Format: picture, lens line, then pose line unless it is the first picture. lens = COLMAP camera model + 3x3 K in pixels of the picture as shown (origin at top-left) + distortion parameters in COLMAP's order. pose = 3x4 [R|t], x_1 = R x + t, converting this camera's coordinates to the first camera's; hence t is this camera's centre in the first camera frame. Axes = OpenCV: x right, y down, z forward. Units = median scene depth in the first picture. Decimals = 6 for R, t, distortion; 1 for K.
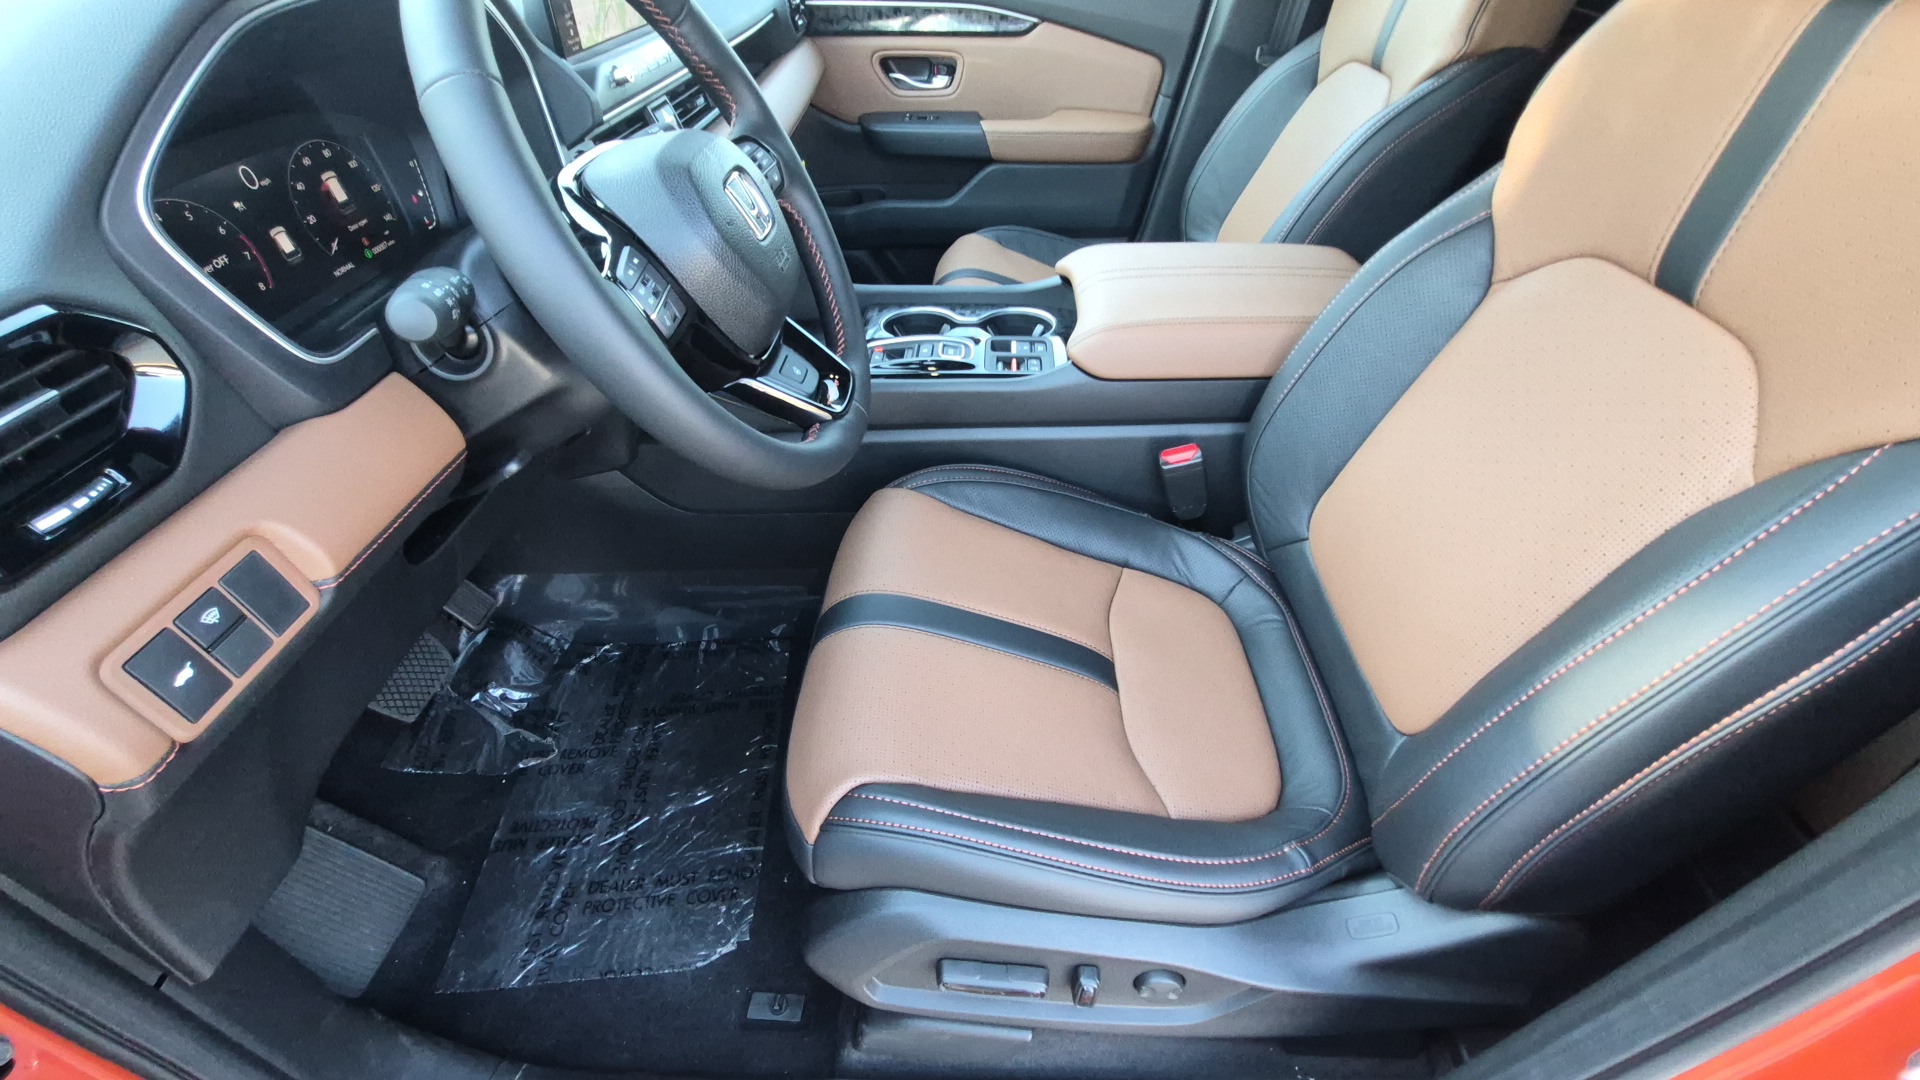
lens RADIAL K [[783.9, 0, 957.6], [0, 783.9, 529.6], [0, 0, 1]] dist [-0.017011, -0.000272]
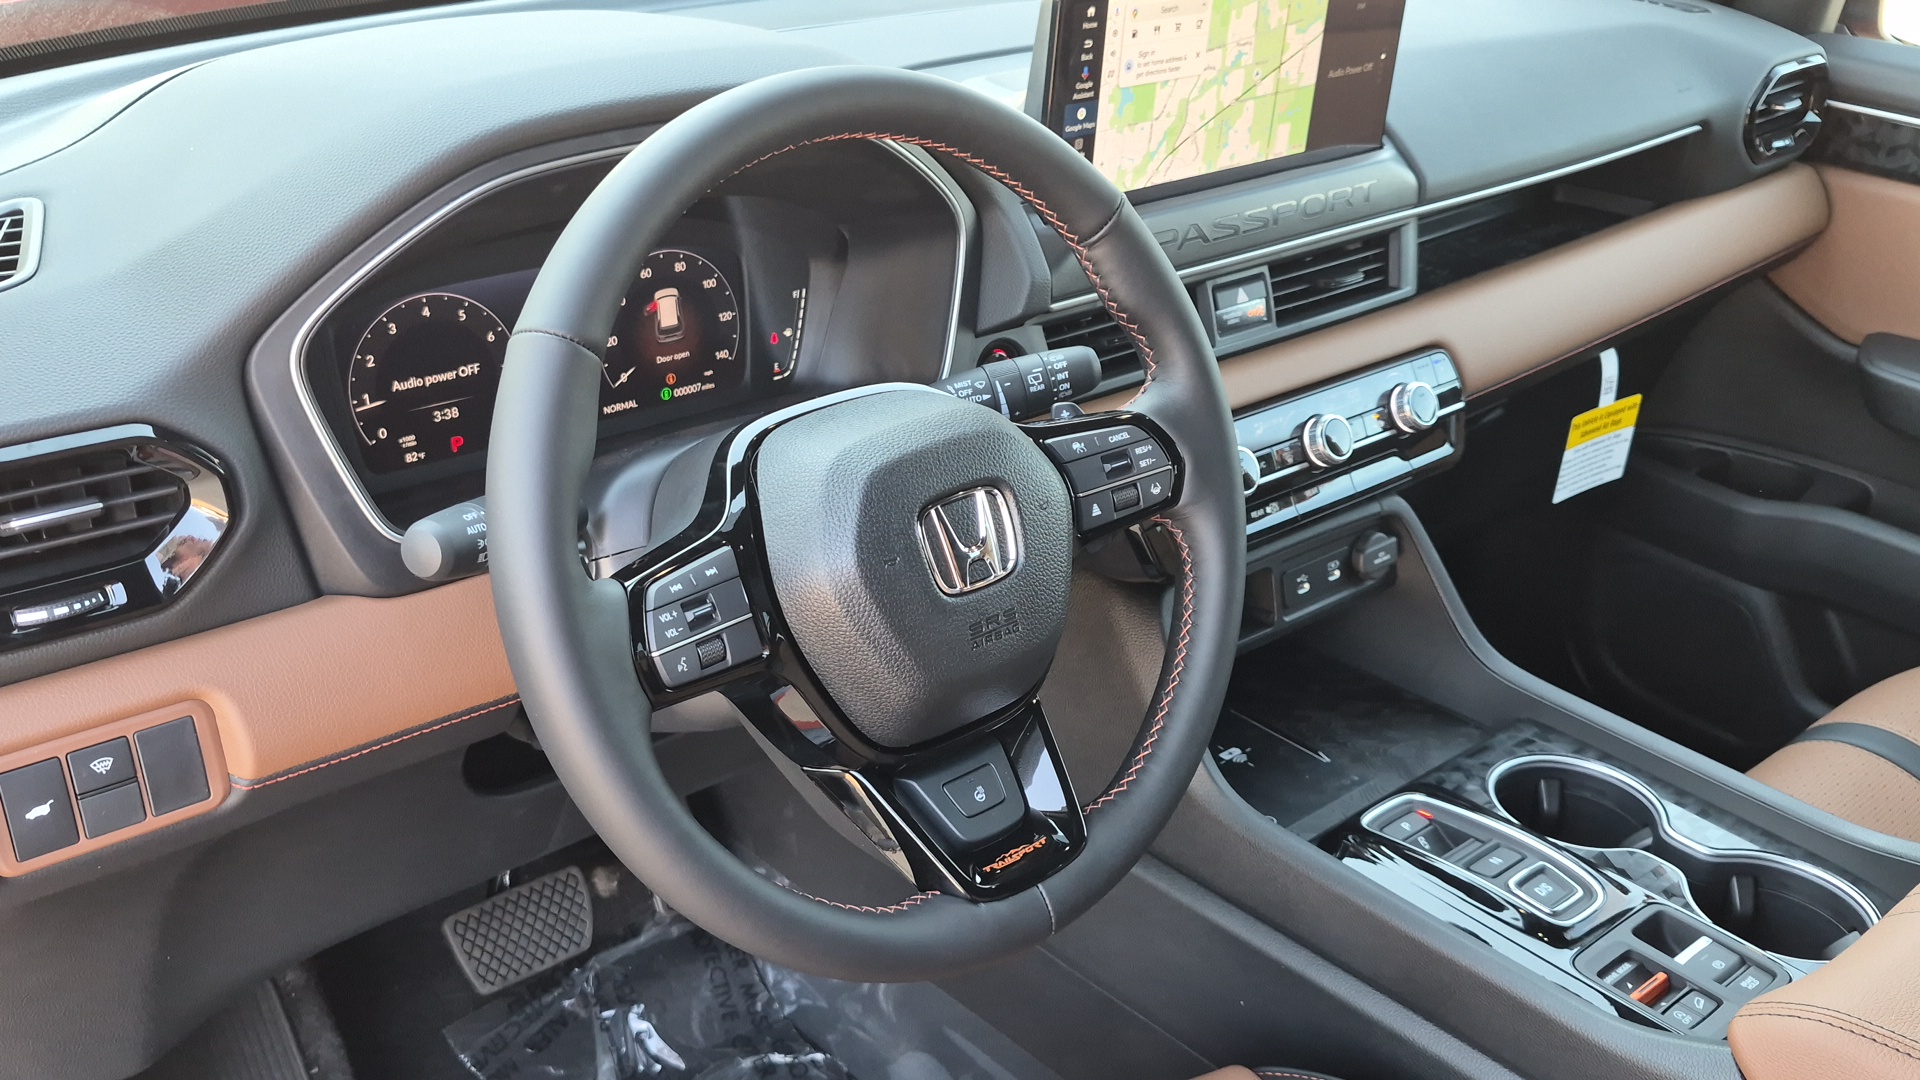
lens RADIAL K [[1747.1, 0, 969.6], [0, 1747.1, 549.6], [0, 0, 1]] dist [0.053780, -0.002723]
pose [[0.694403, 0.356111, -0.625292, 0.560325], [-0.494133, 0.867670, -0.054599, -0.296658], [0.523104, 0.346891, 0.778479, -0.095276]]
